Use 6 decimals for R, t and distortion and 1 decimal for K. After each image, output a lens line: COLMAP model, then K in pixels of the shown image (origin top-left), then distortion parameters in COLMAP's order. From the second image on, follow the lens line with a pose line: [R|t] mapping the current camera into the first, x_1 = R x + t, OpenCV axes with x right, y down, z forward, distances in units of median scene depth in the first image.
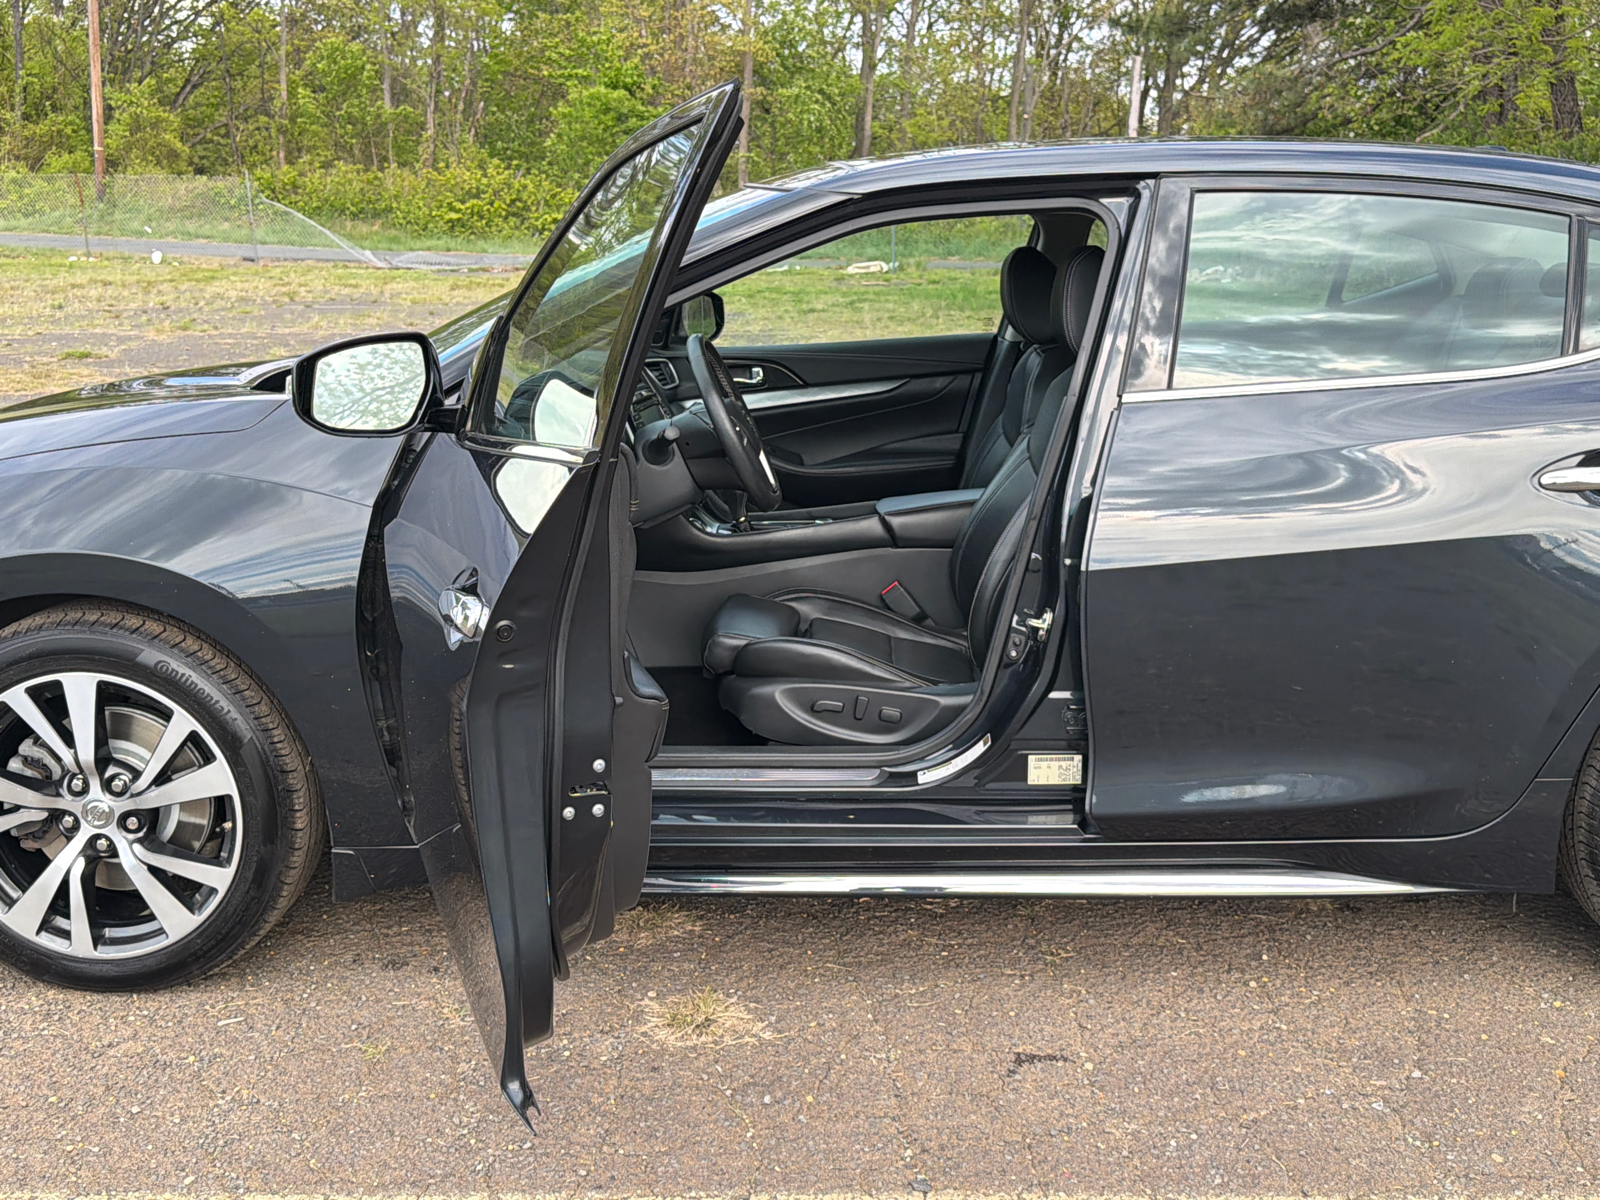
lens RADIAL K [[1830.1, 0, 800.0], [0, 1830.1, 600.0], [0, 0, 1]] dist [0.016613, -0.038757]
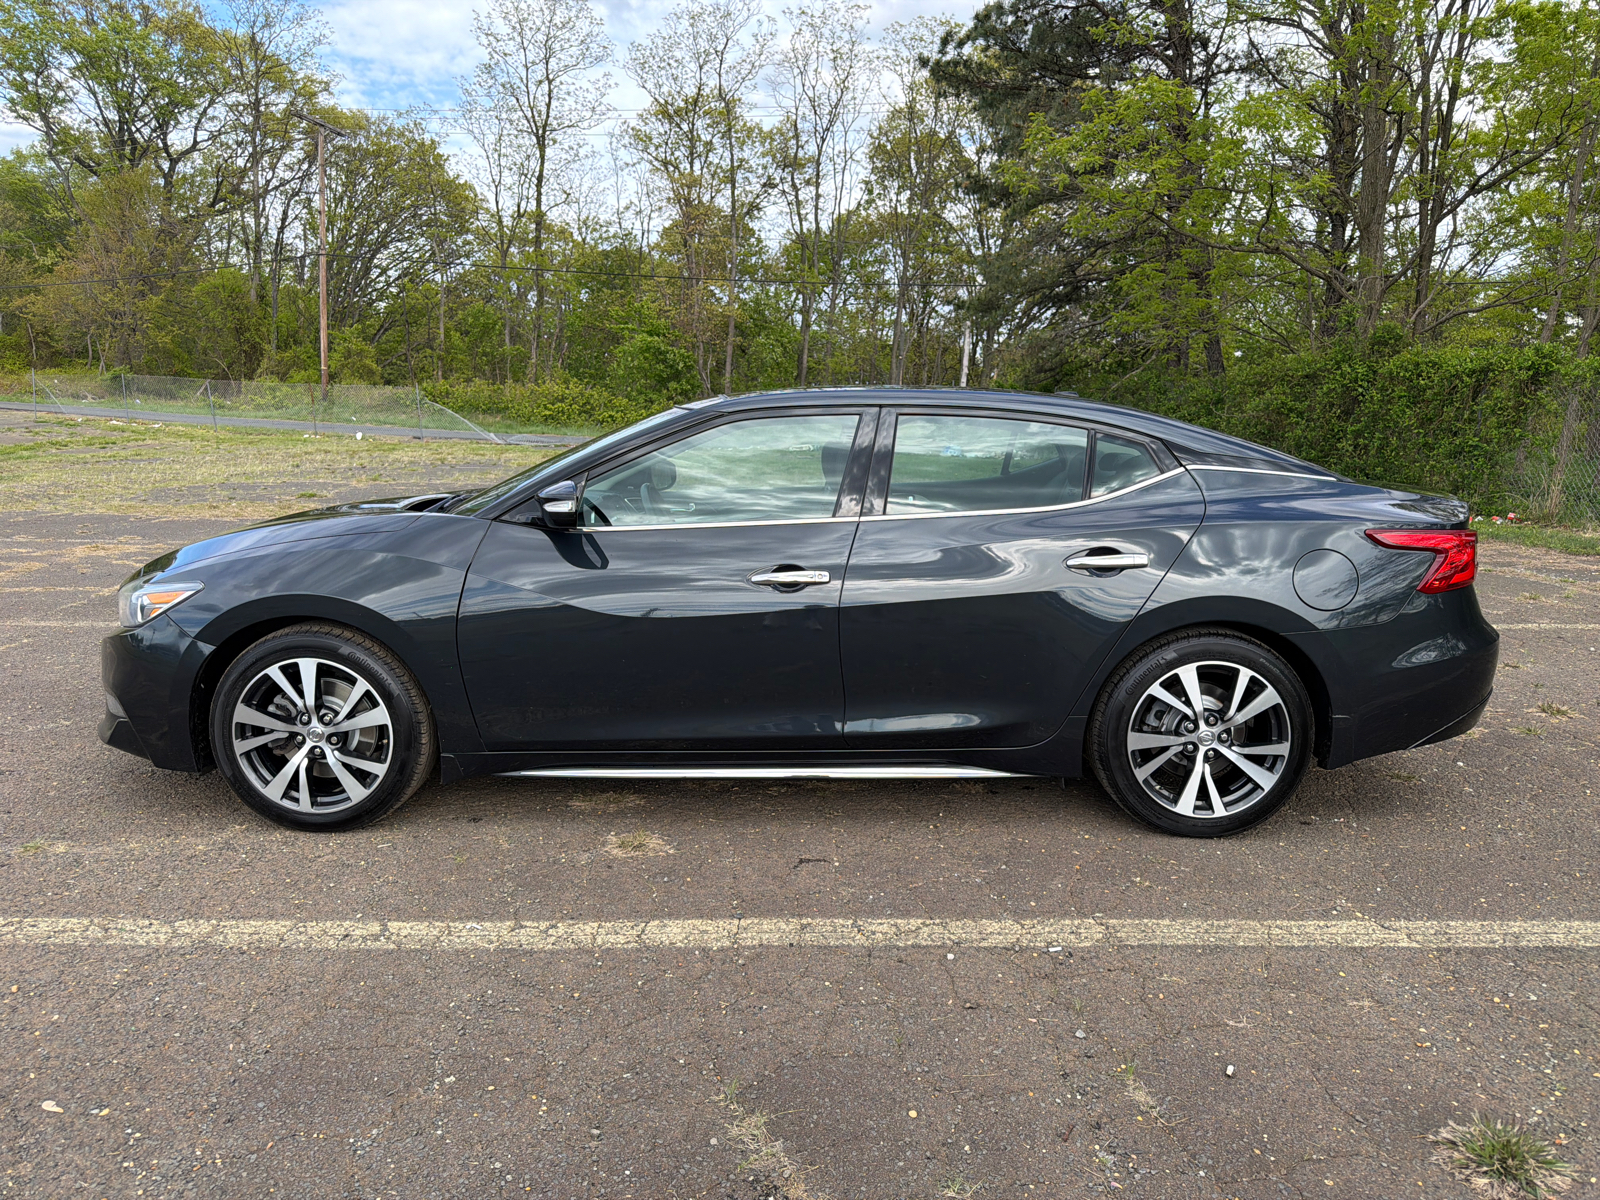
lens RADIAL K [[1222.5, 0, 861.6], [0, 1222.5, 597.7], [0, 0, 1]] dist [0.048663, -0.121536]
pose [[0.998613, 0.005249, 0.052392, 0.038529], [-0.002383, 0.998504, -0.054628, 0.014733], [-0.052601, 0.054427, 0.997131, -0.103134]]
